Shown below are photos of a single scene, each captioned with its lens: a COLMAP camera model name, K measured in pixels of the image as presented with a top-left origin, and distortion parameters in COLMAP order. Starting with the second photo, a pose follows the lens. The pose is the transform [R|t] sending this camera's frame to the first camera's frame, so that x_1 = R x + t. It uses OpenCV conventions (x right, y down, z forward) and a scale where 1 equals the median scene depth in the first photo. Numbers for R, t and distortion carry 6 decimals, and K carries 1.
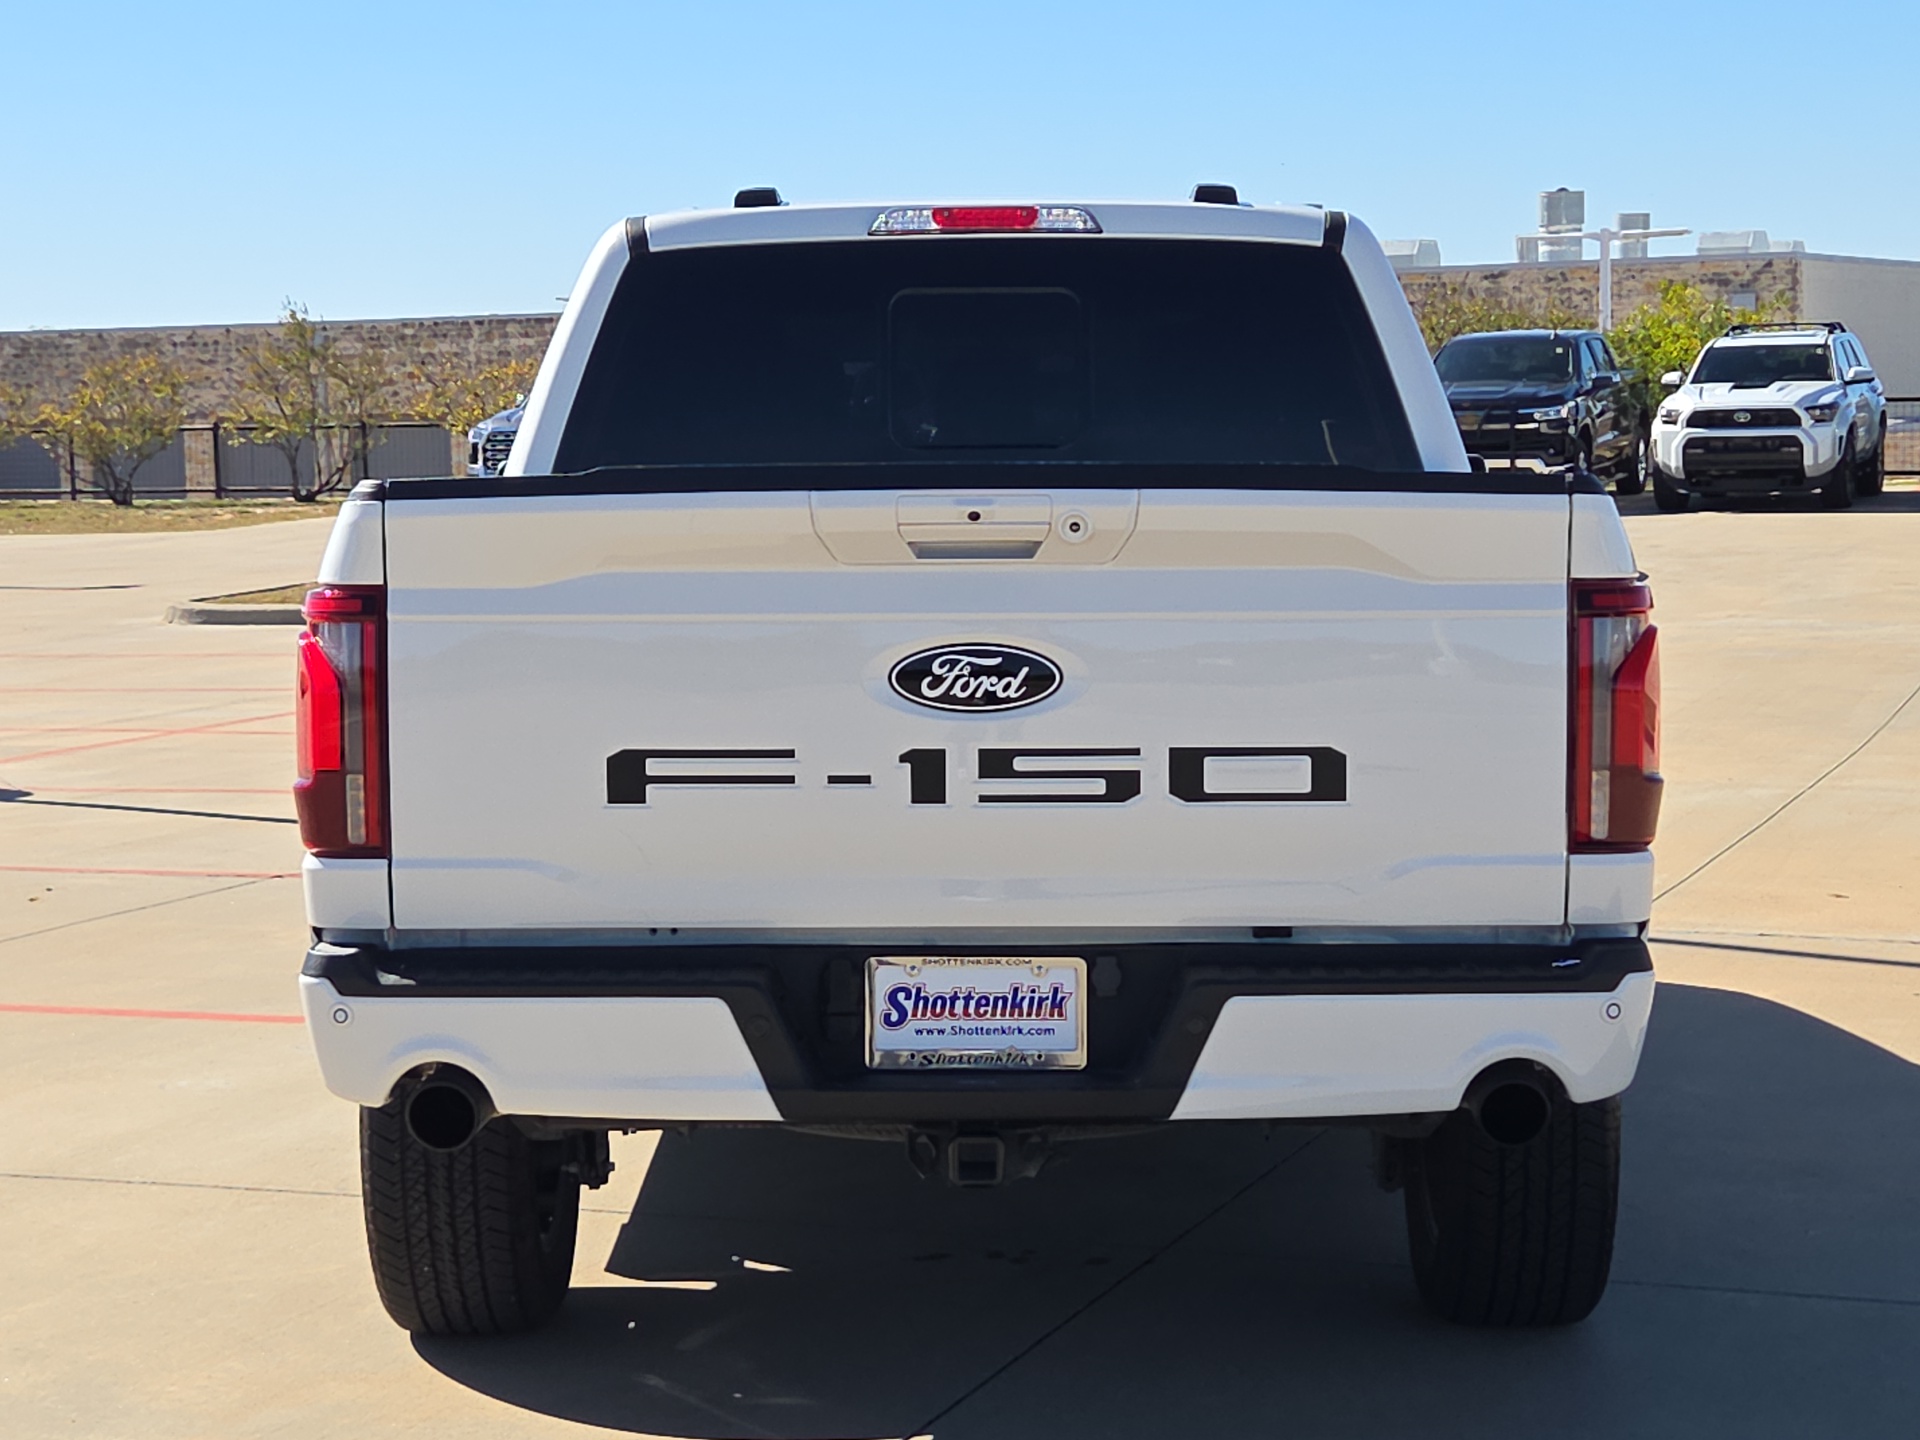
lens RADIAL K [[3594.2, 0, 960.0], [0, 3594.2, 720.0], [0, 0, 1]] dist [0.179414, -0.072192]
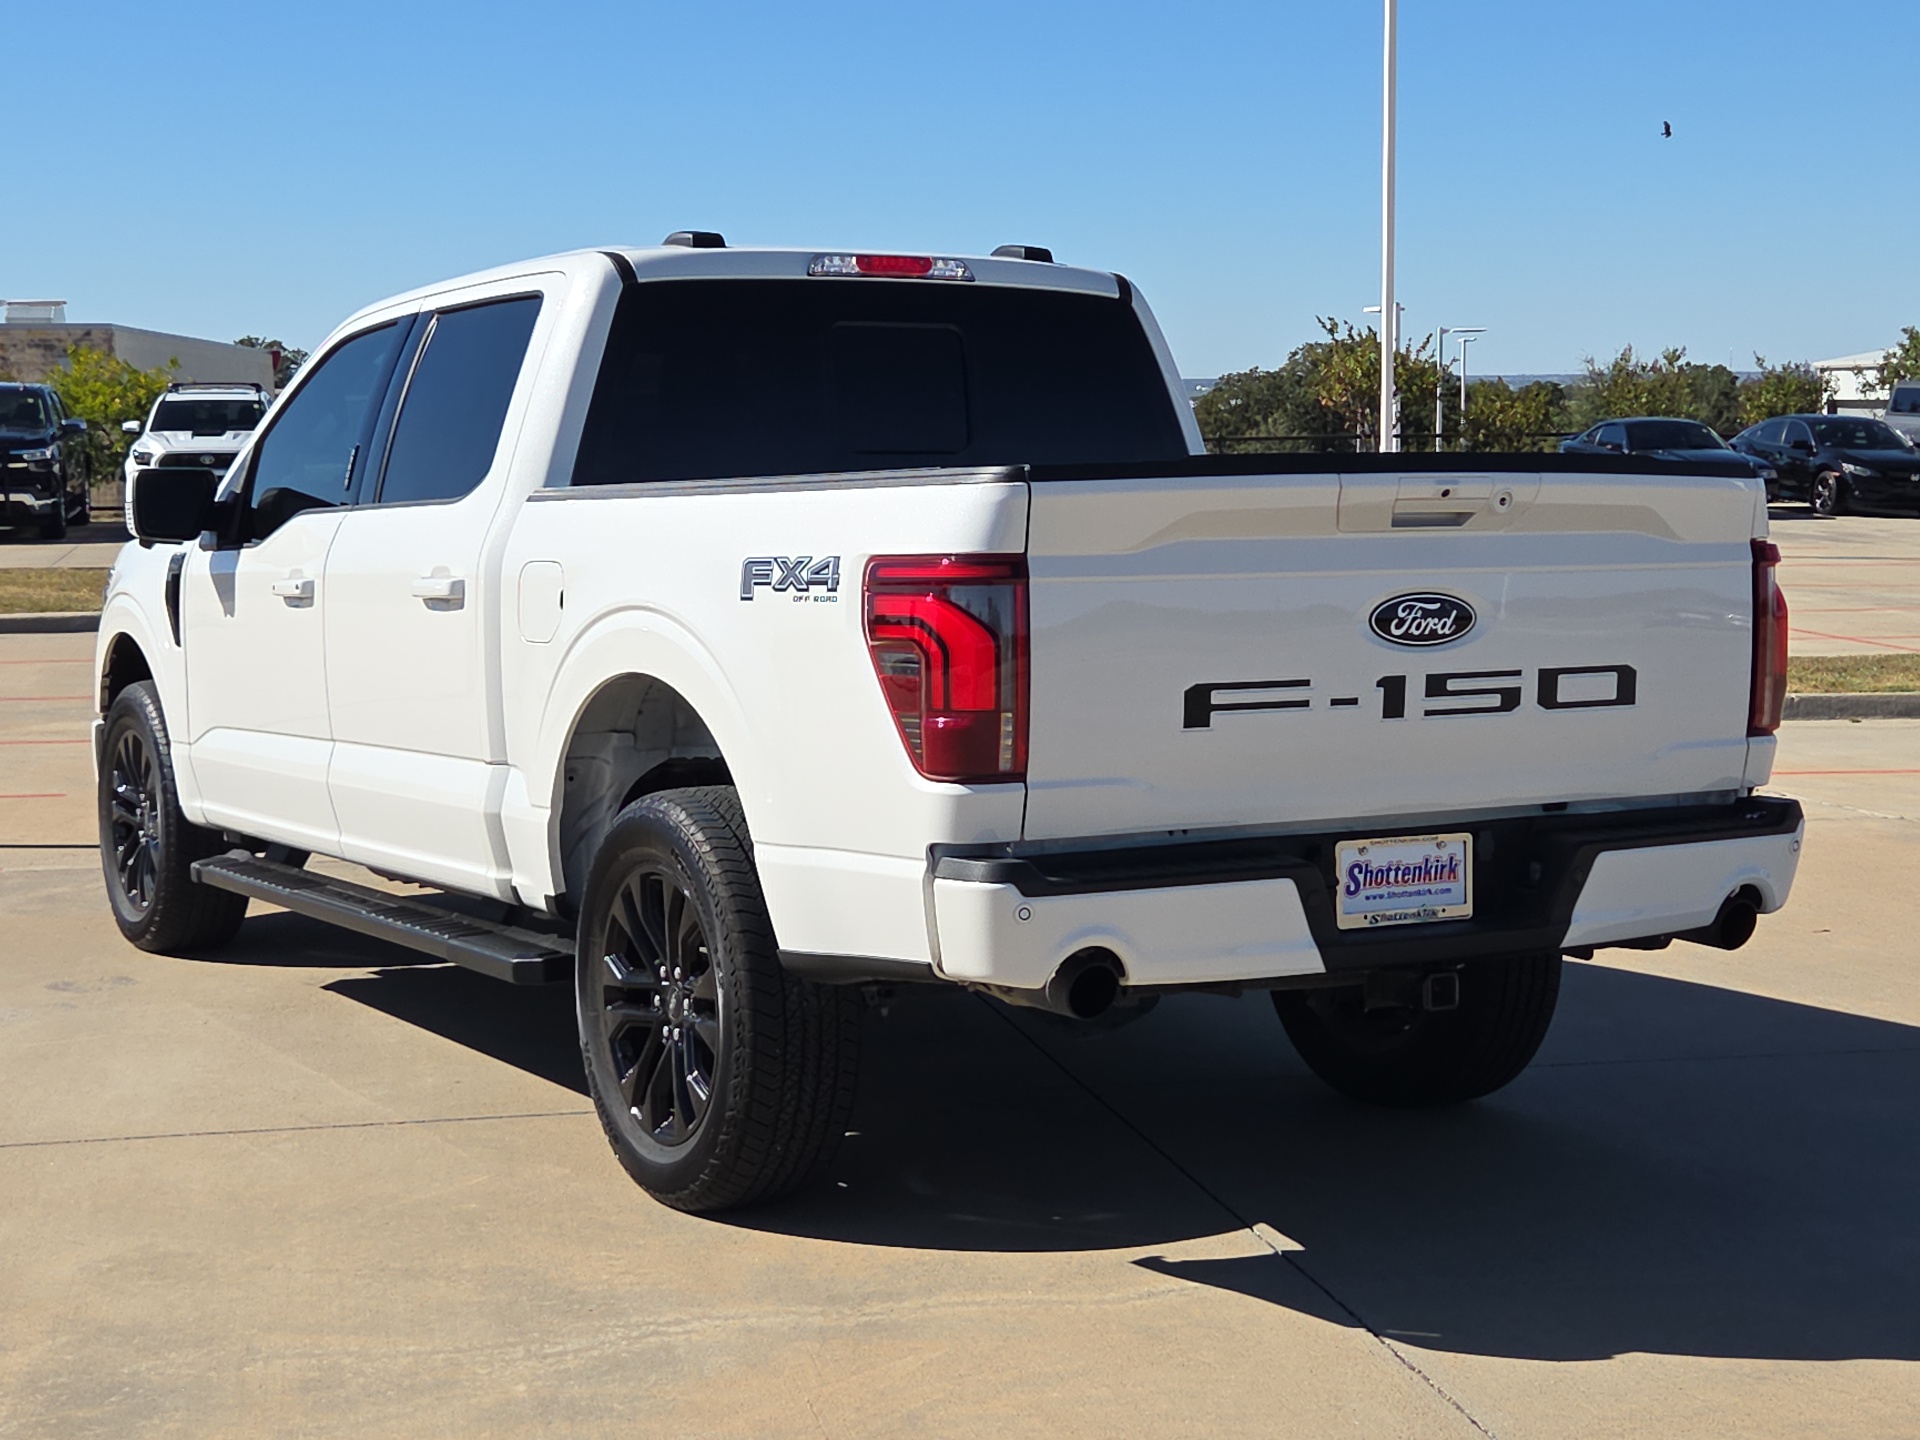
lens RADIAL K [[2994.8, 0, 960.0], [0, 2994.8, 720.0], [0, 0, 1]] dist [0.124445, -0.131252]
pose [[0.853894, -0.038375, 0.519030, -0.687998], [0.038320, 0.999207, 0.010834, 0.006250], [-0.519034, 0.010638, 0.854687, 0.161981]]
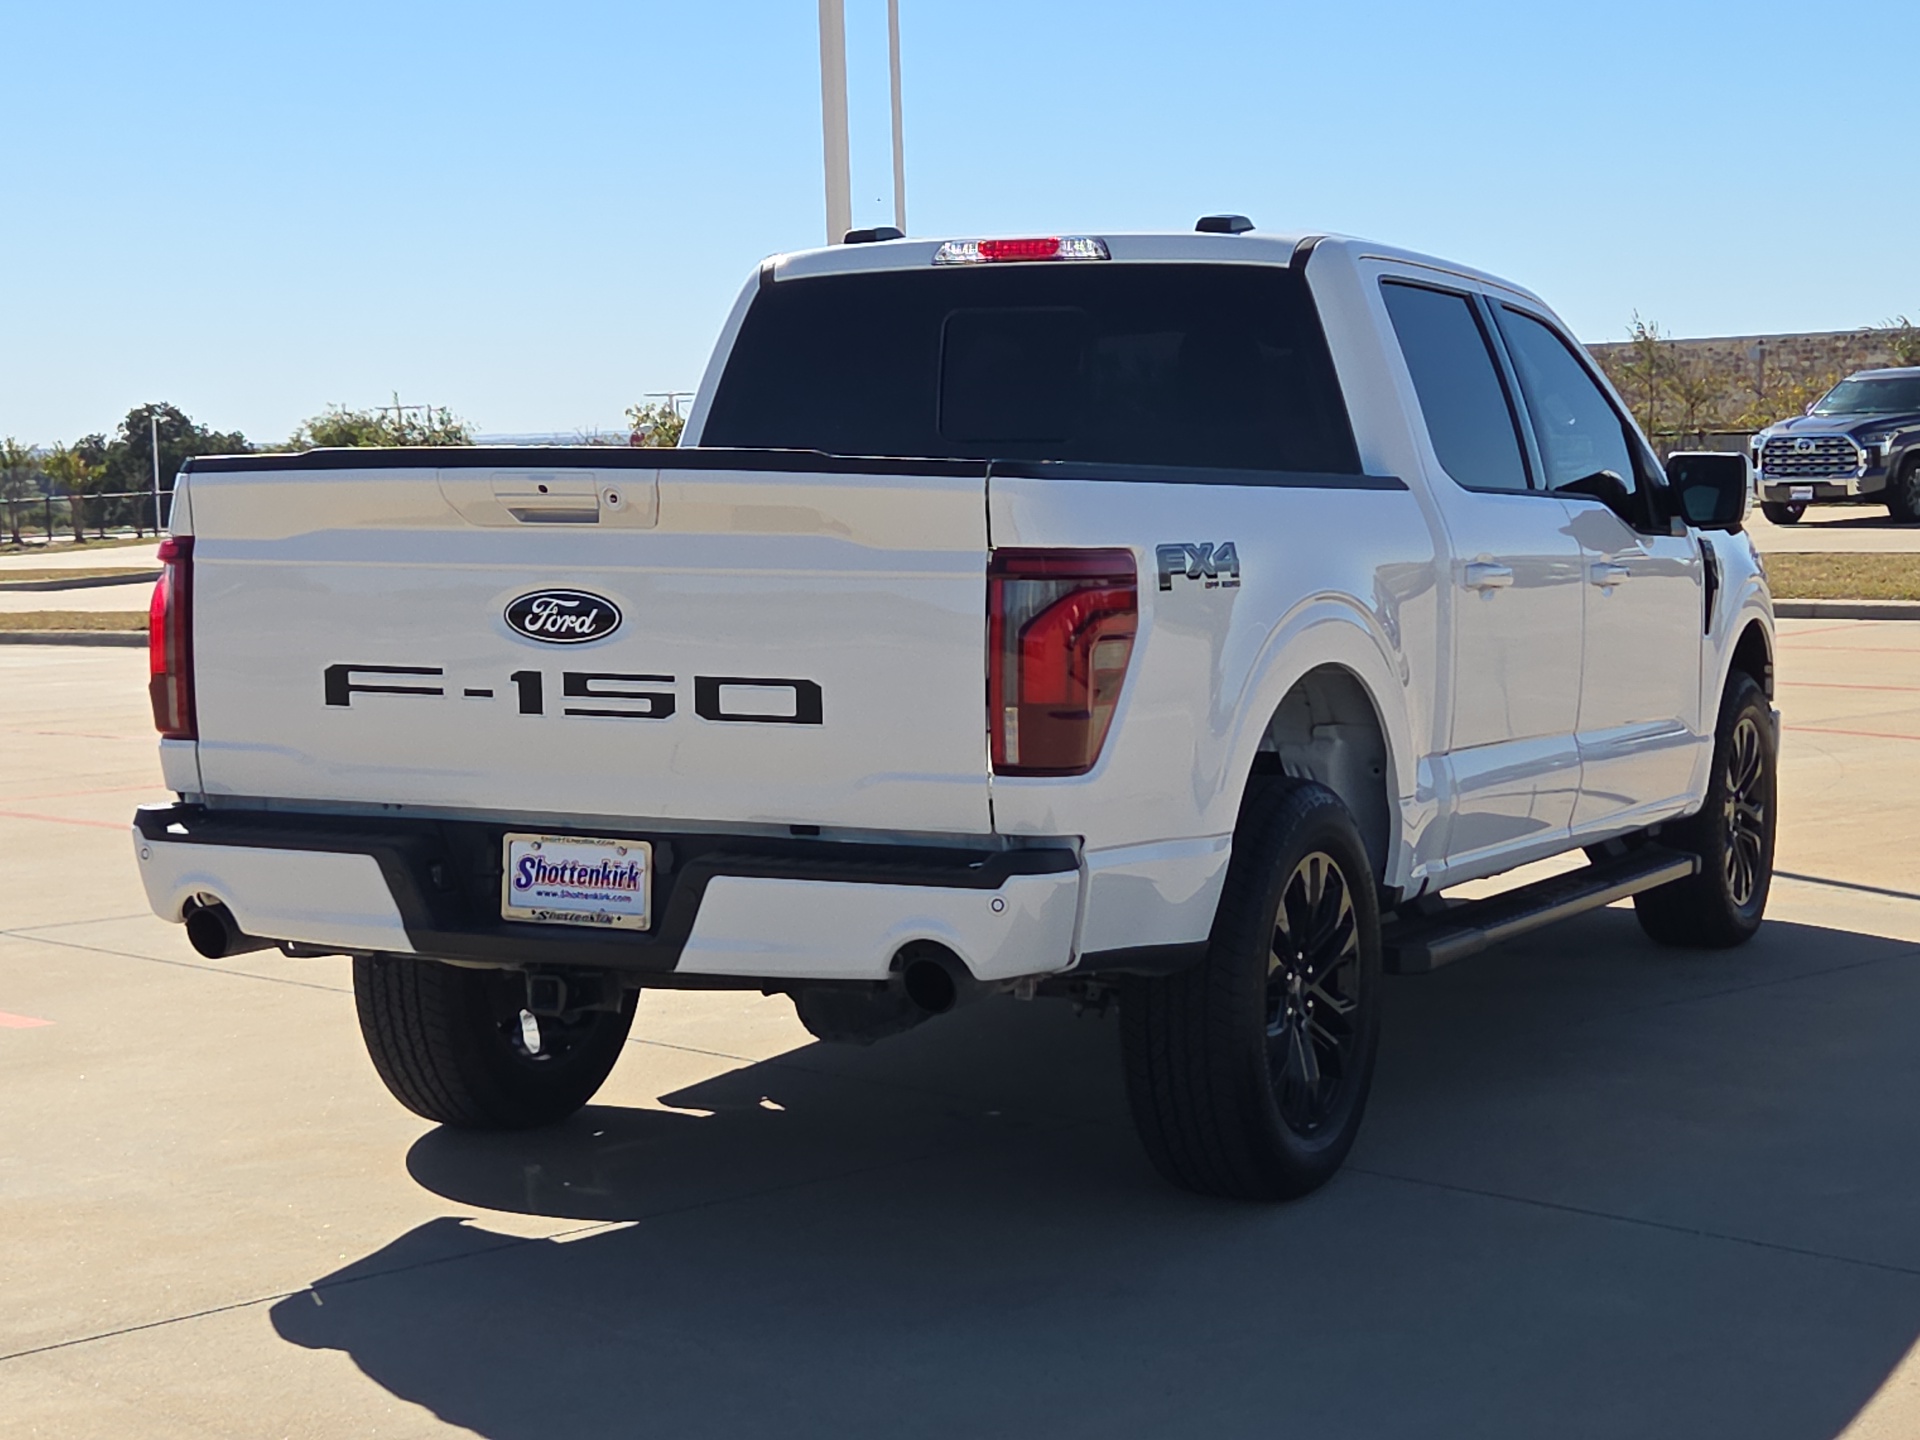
lens RADIAL K [[3364.6, 0, 961.8], [0, 3364.6, 696.0], [0, 0, 1]] dist [0.132374, -0.089925]
pose [[0.908814, 0.035009, -0.415731, 0.620325], [-0.036782, 0.999316, 0.003745, 0.006656], [0.415578, 0.011888, 0.909480, -0.026577]]
